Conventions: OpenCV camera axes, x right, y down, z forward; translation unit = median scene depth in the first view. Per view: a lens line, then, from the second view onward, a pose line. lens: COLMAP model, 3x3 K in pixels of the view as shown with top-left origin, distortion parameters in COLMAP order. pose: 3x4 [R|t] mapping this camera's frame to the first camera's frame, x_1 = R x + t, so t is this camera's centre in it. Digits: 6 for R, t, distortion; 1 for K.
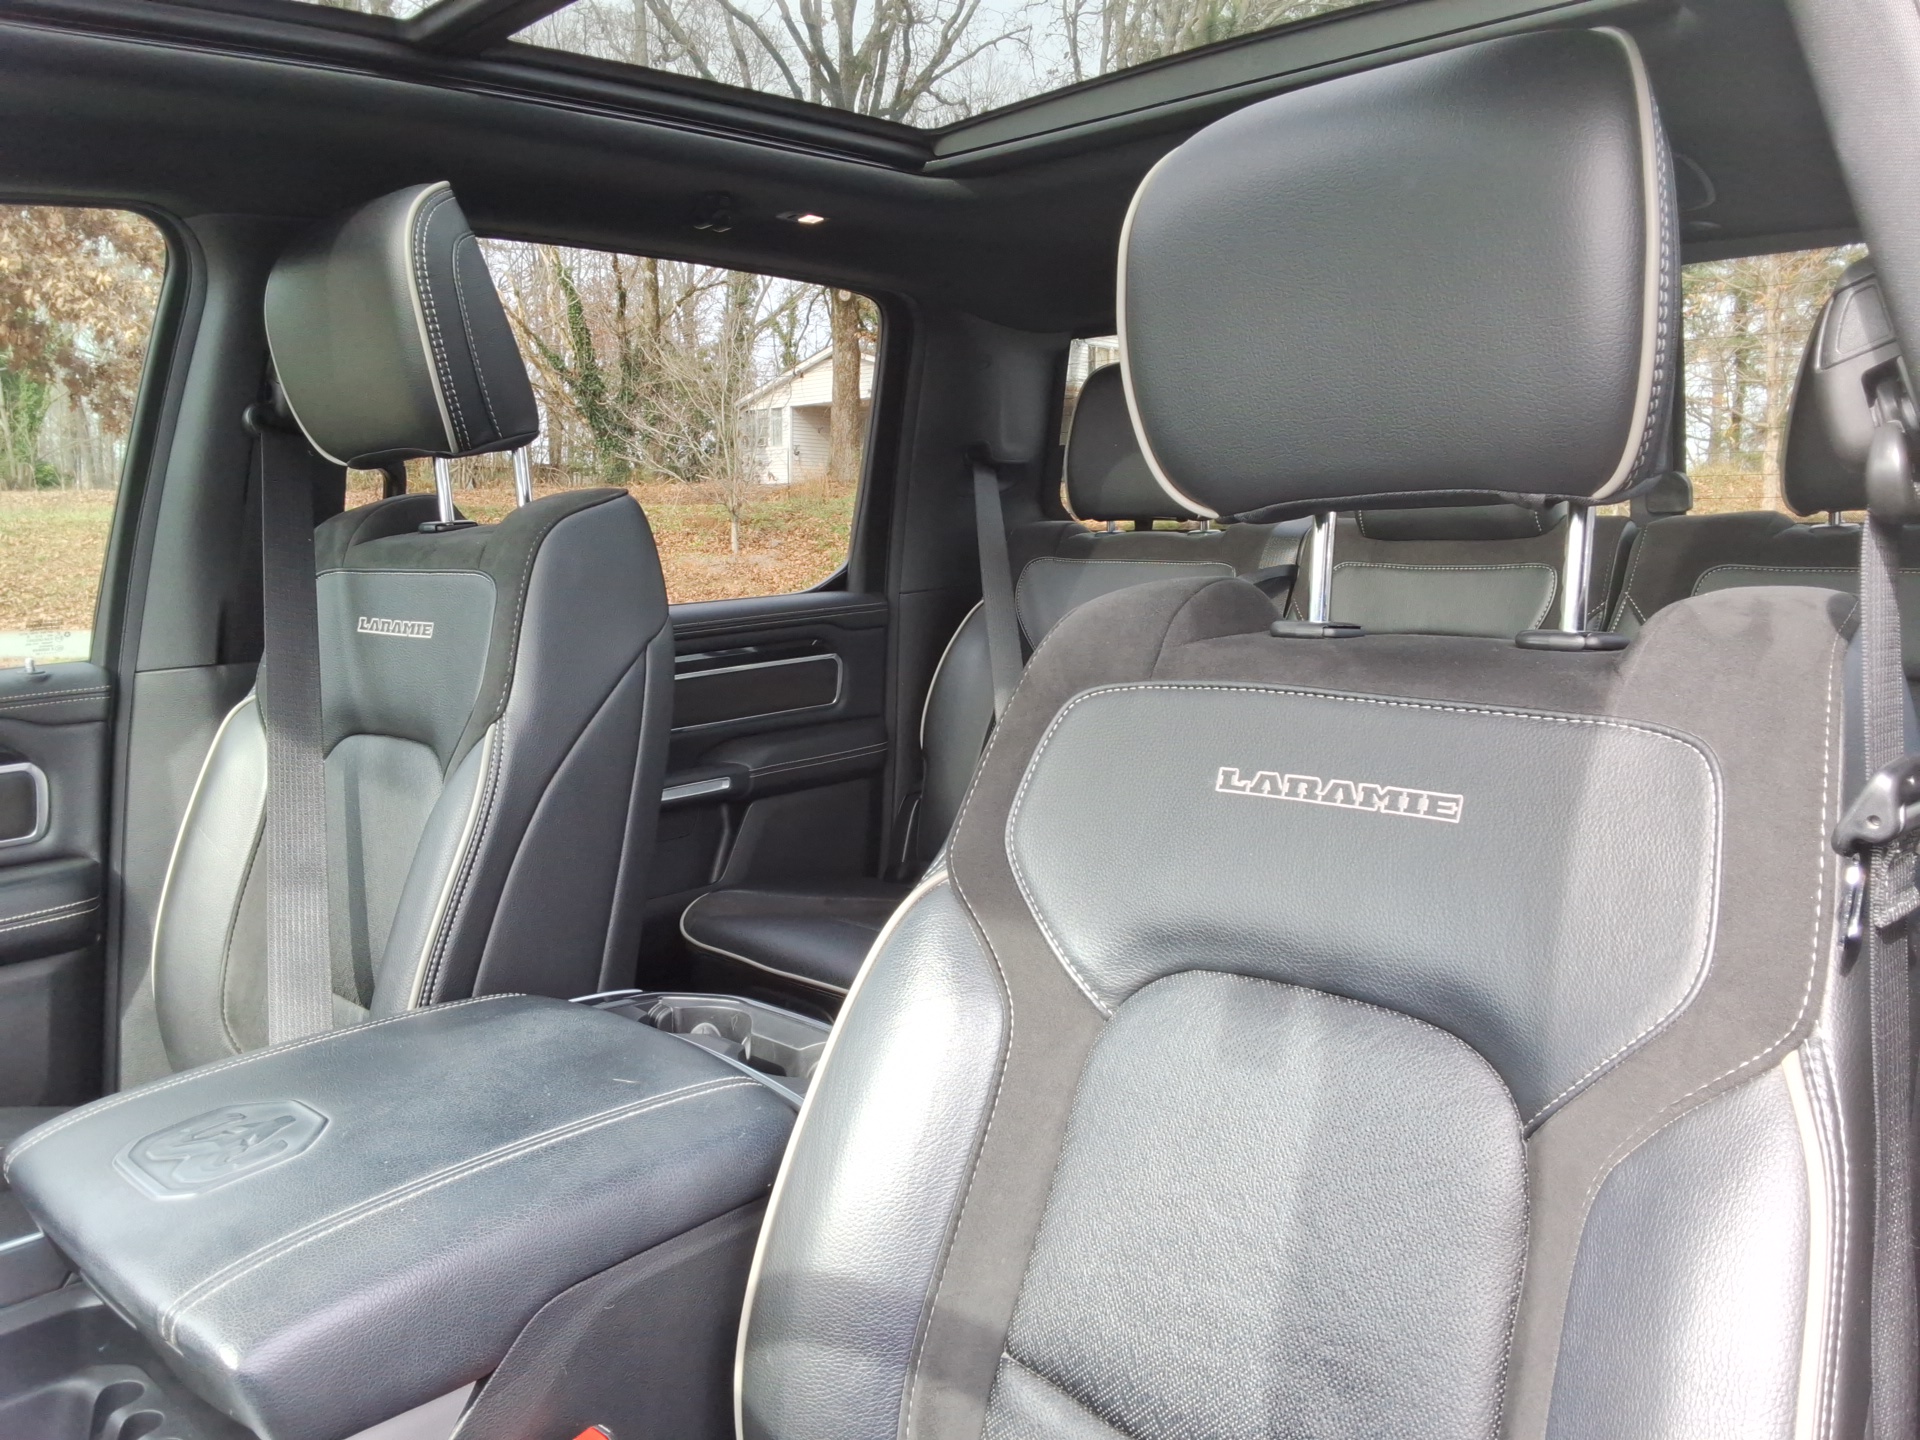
lens RADIAL K [[1538.3, 0, 977.3], [0, 1538.3, 723.6], [0, 0, 1]] dist [0.094021, -0.139188]
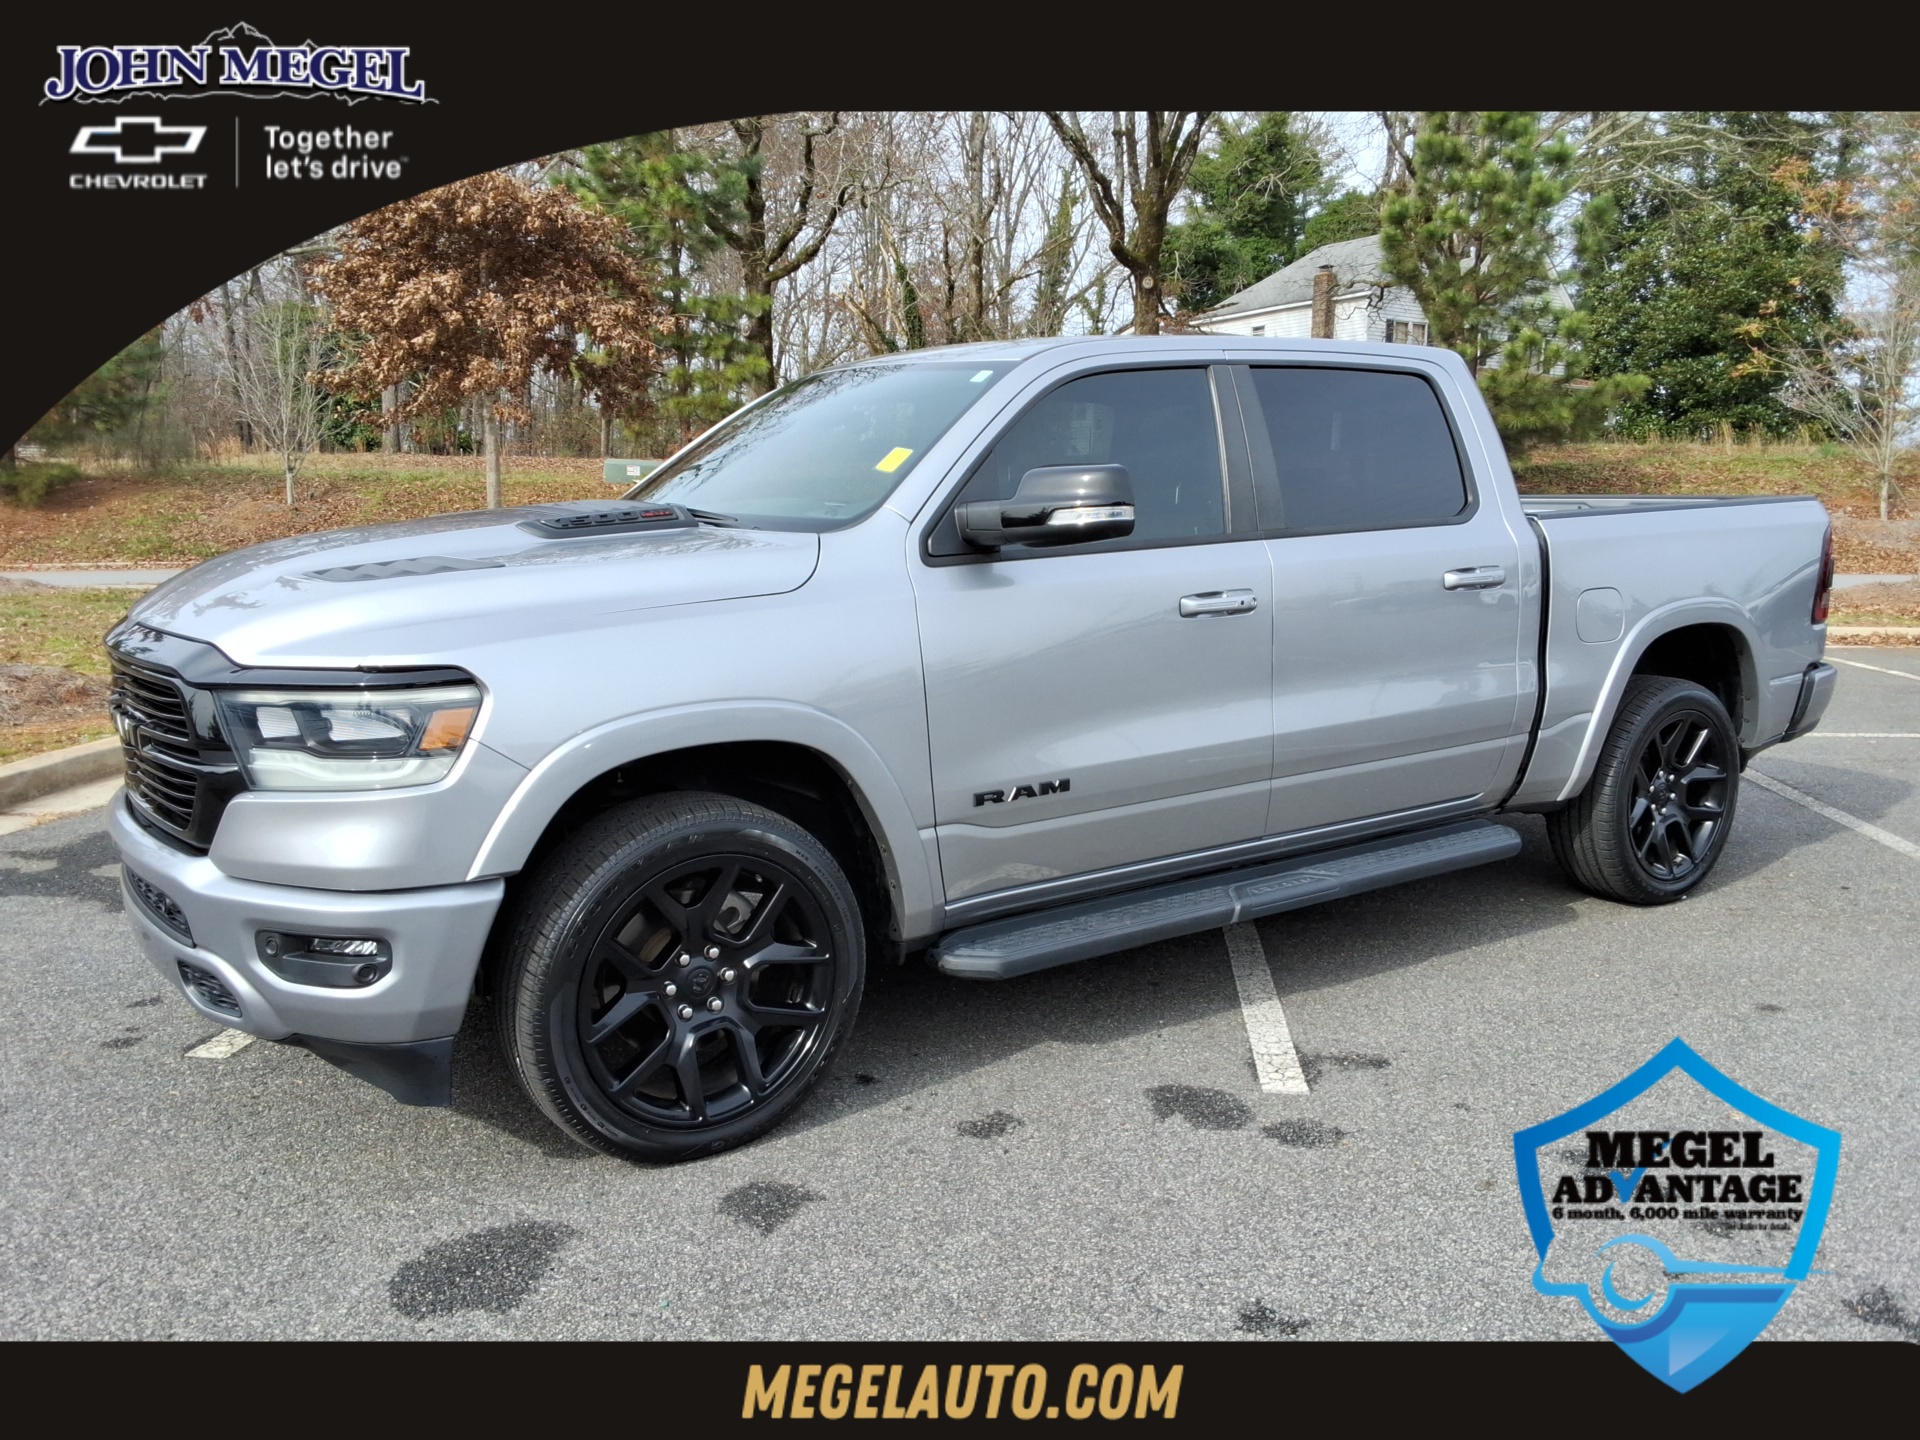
lens RADIAL K [[1538.3, 0, 966.5], [0, 1538.3, 693.1], [0, 0, 1]] dist [0.094021, -0.139188]
pose [[0.980008, 0.036501, -0.195584, 0.013451], [-0.036125, 0.999332, 0.005490, 0.012887], [0.195653, 0.001685, 0.980672, -0.098279]]
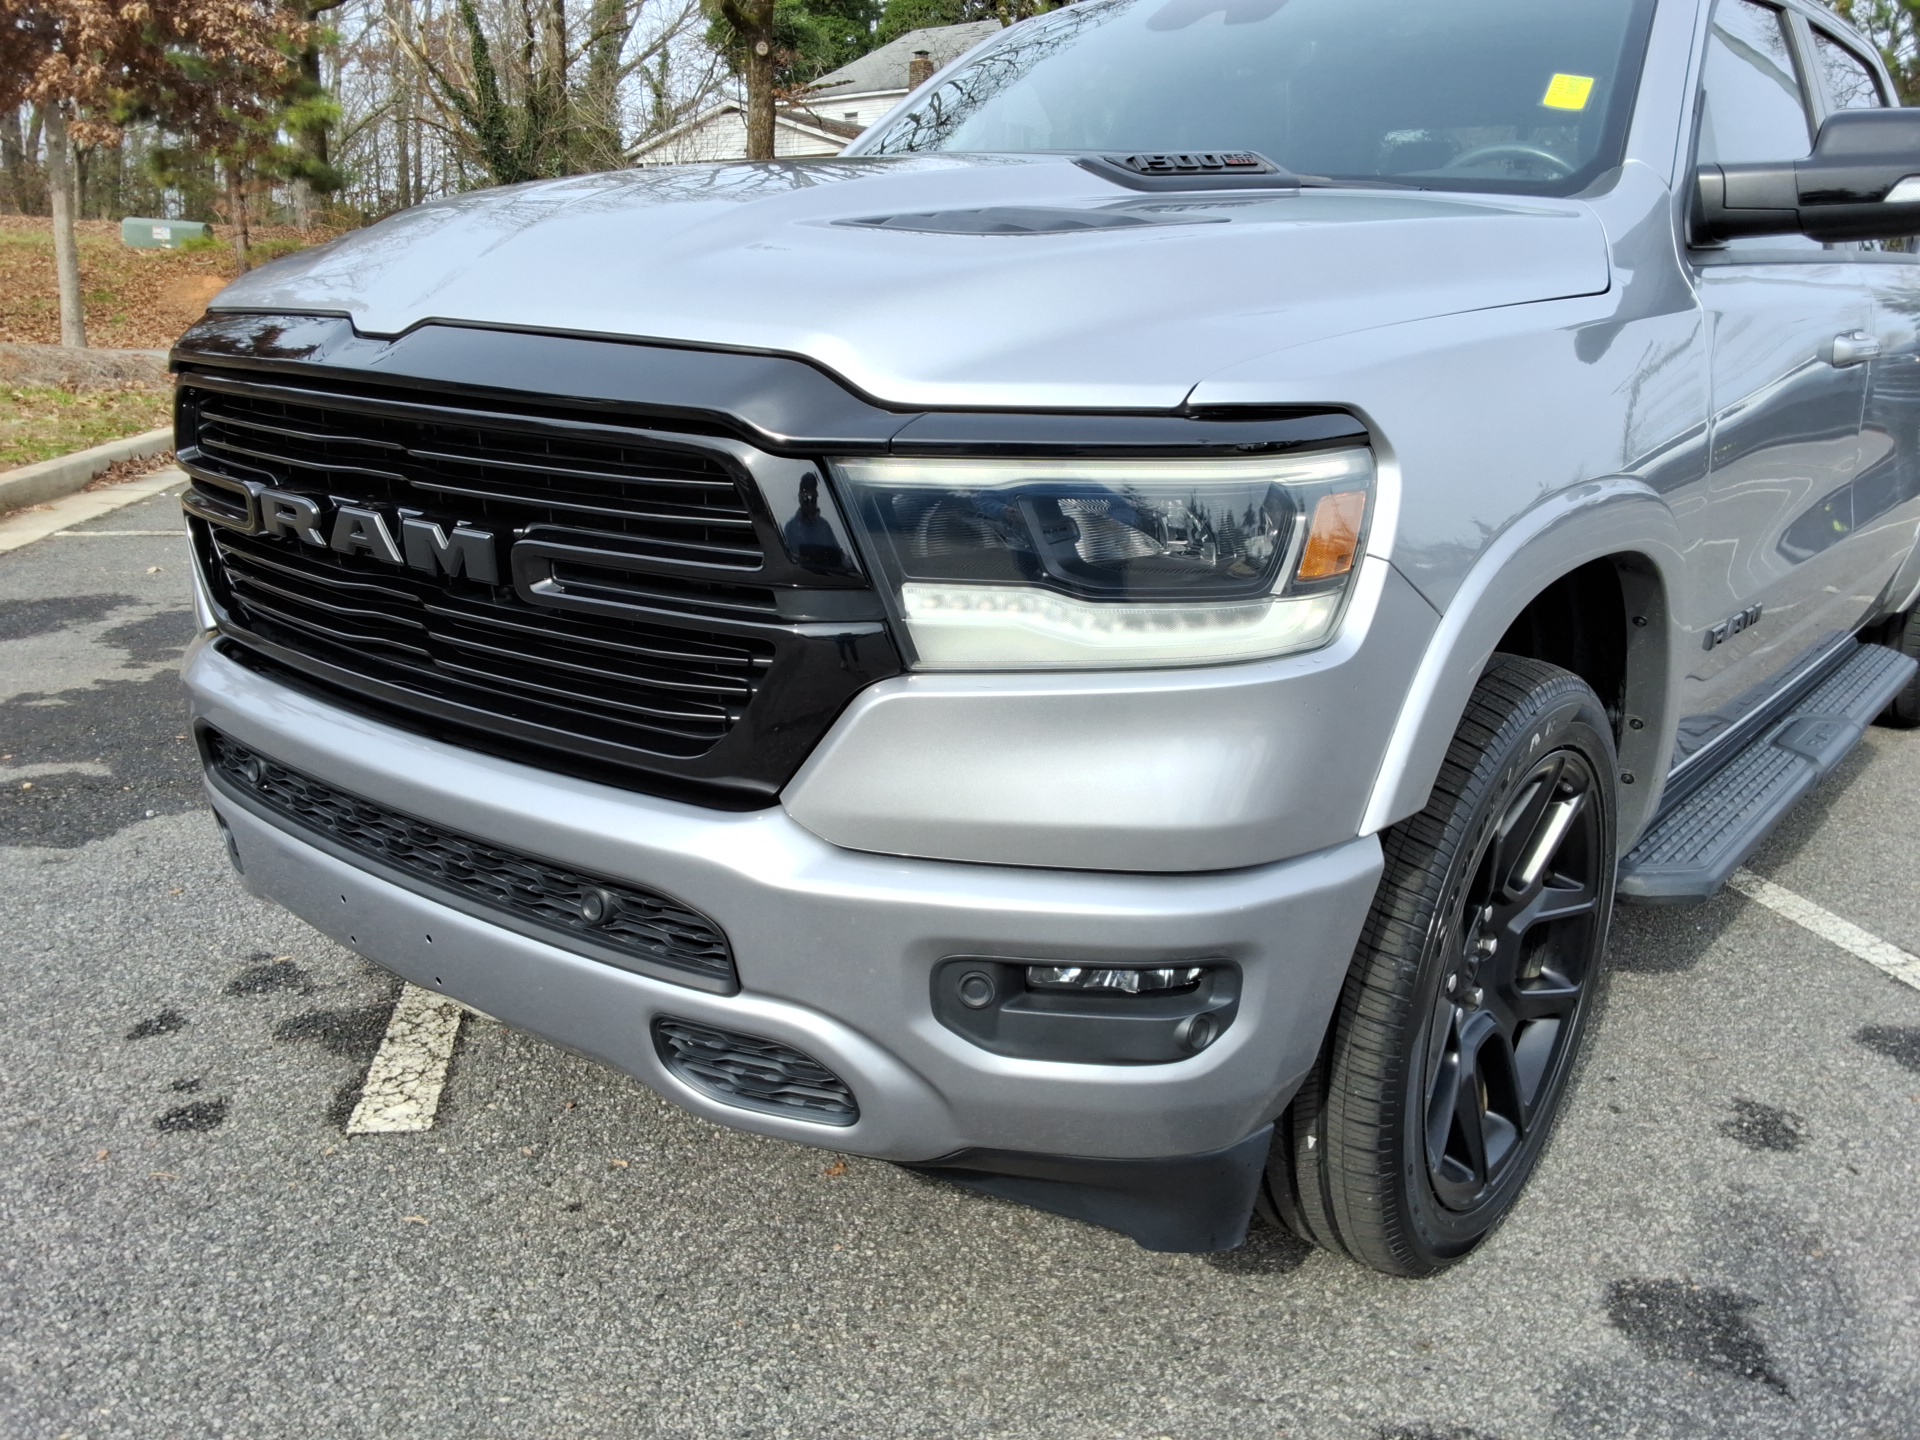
lens RADIAL K [[1538.3, 0, 975.3], [0, 1538.3, 710.6], [0, 0, 1]] dist [0.094021, -0.139188]
pose [[0.994467, 0.017538, 0.103580, -0.040102], [-0.030683, 0.991465, 0.126709, 0.015769], [-0.100473, -0.129186, 0.986517, -0.064178]]
